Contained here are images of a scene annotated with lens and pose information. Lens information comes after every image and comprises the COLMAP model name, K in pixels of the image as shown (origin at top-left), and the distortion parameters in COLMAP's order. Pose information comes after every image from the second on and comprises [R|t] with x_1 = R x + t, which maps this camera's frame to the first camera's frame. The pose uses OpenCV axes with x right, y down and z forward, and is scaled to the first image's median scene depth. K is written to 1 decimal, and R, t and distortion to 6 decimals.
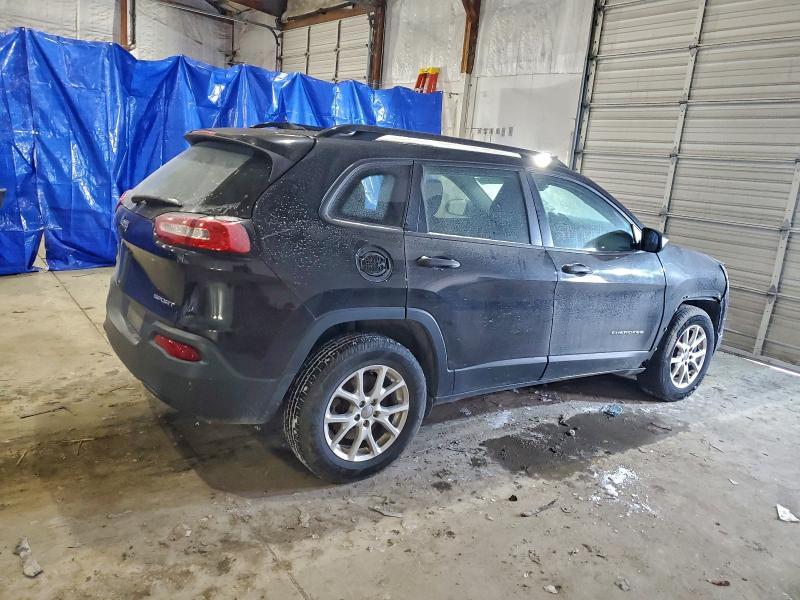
lens RADIAL K [[656.8, 0, 400.0], [0, 656.8, 300.0], [0, 0, 1]] dist [0.068060, -0.002260]
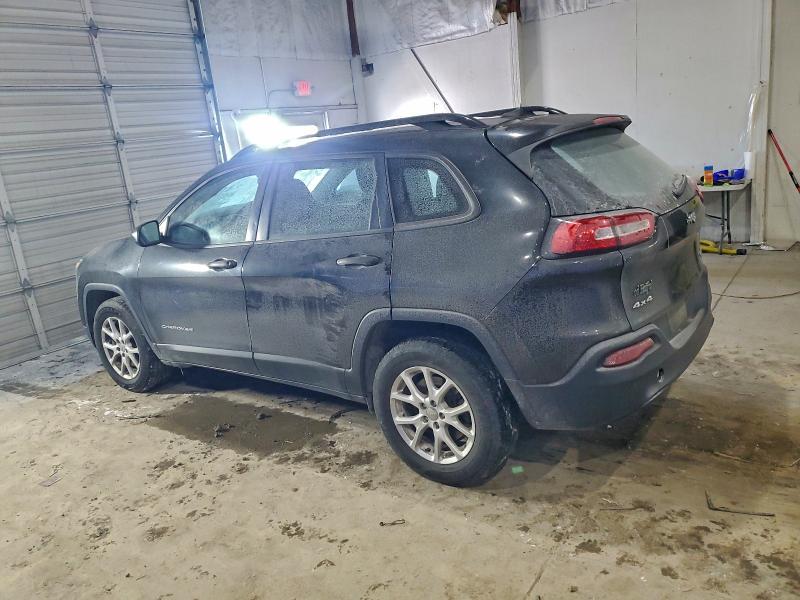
lens RADIAL K [[656.8, 0, 400.0], [0, 656.8, 300.0], [0, 0, 1]] dist [0.068060, -0.002260]
pose [[-0.380714, -0.275818, 0.882599, -0.920749], [0.259445, 0.884277, 0.388255, -0.397328], [-0.887550, 0.376800, -0.265097, 1.358765]]
